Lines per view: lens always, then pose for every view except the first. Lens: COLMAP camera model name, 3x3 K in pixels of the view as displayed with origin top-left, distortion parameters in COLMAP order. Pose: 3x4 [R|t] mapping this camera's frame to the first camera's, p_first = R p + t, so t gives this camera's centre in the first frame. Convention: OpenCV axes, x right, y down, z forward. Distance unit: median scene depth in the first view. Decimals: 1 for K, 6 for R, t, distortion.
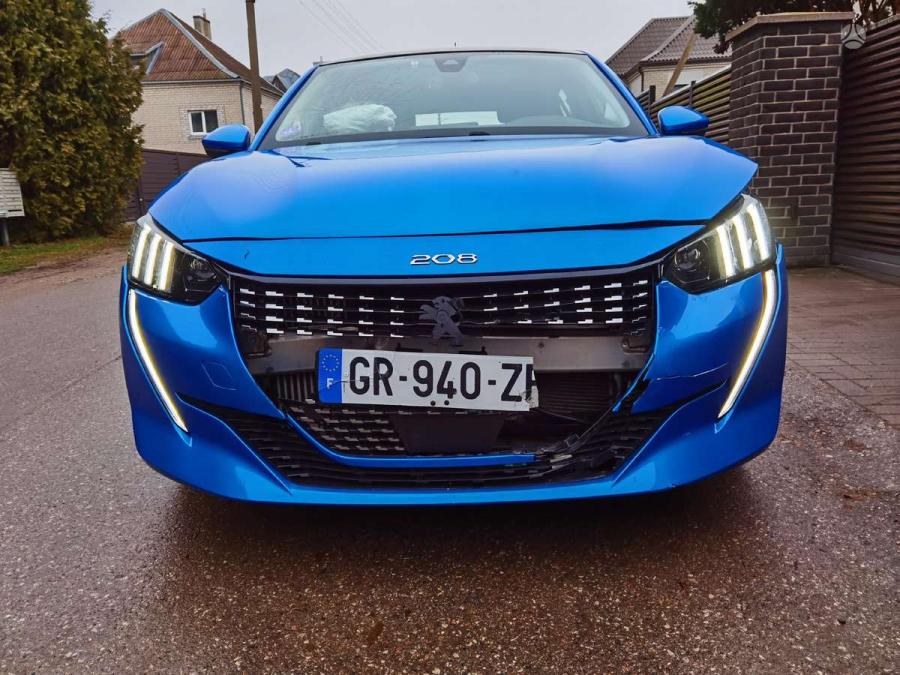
lens RADIAL K [[715.0, 0, 450.0], [0, 715.0, 337.5], [0, 0, 1]] dist [0.045929, -0.048546]
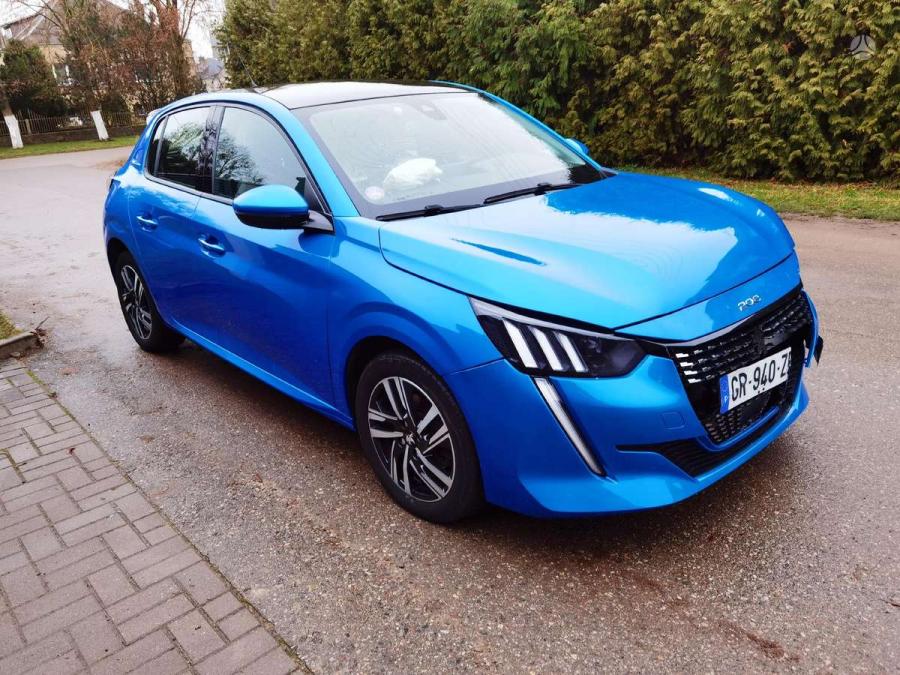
lens RADIAL K [[678.5, 0, 450.0], [0, 678.5, 337.5], [0, 0, 1]] dist [0.051544, -0.064462]
pose [[0.715145, -0.248362, 0.653363, -1.442216], [0.179635, 0.968652, 0.171592, -0.398819], [-0.675499, -0.005346, 0.737341, 0.339359]]
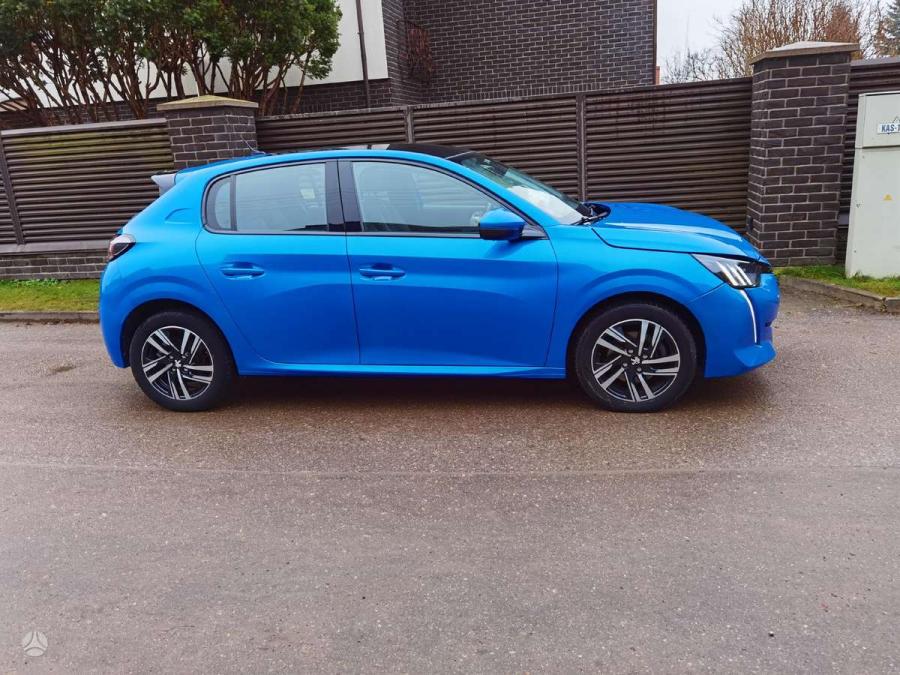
lens RADIAL K [[712.0, 0, 450.0], [0, 712.0, 337.5], [0, 0, 1]] dist [0.065614, -0.078857]
pose [[0.147807, -0.232153, 0.961383, -3.000679], [0.266152, 0.945538, 0.187407, -0.637314], [-0.952531, 0.228174, 0.201545, 1.642374]]
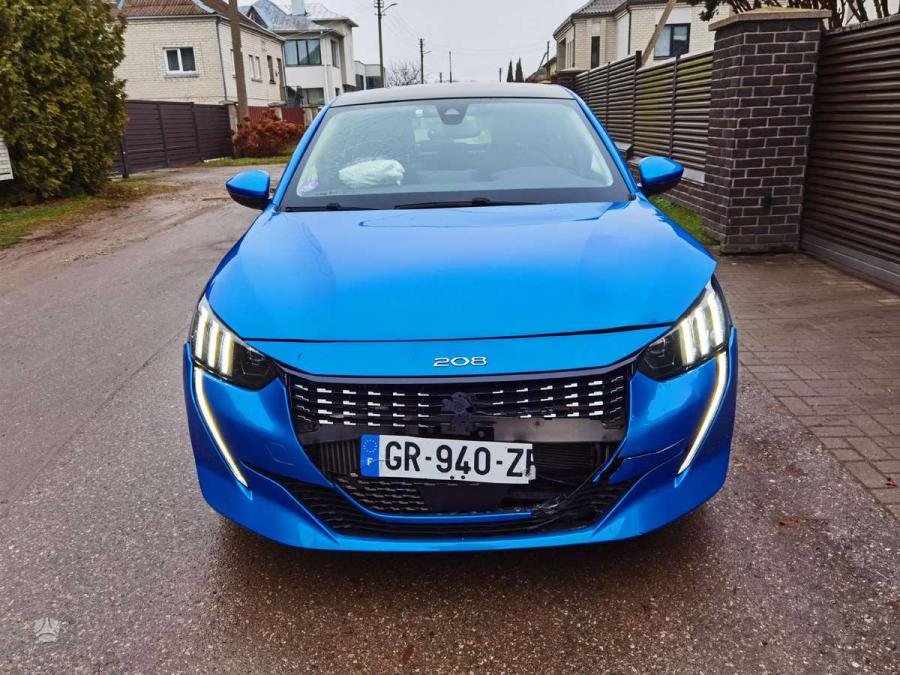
lens RADIAL K [[715.0, 0, 450.0], [0, 715.0, 337.5], [0, 0, 1]] dist [0.045929, -0.048546]
pose [[0.999706, -0.002615, 0.024115, -0.055745], [0.000507, 0.996208, 0.086999, -0.256076], [-0.024251, -0.086962, 0.995916, -0.229954]]
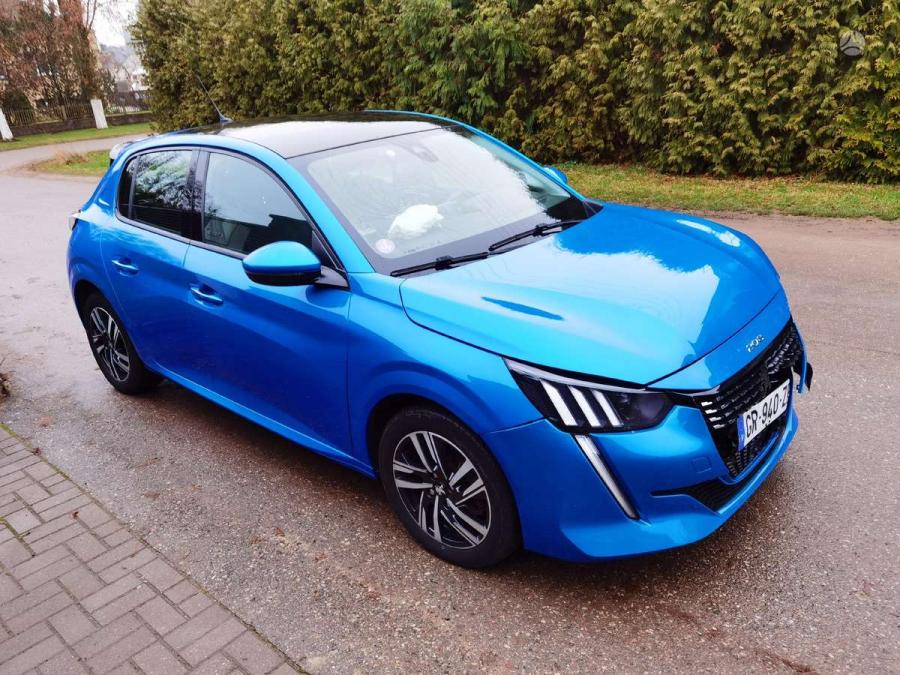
lens RADIAL K [[678.5, 0, 450.0], [0, 678.5, 337.5], [0, 0, 1]] dist [0.051544, -0.064462]
pose [[0.636175, -0.295634, 0.712658, -1.568525], [0.213628, 0.955059, 0.205489, -0.589083], [-0.741380, 0.021517, 0.670740, 0.450981]]
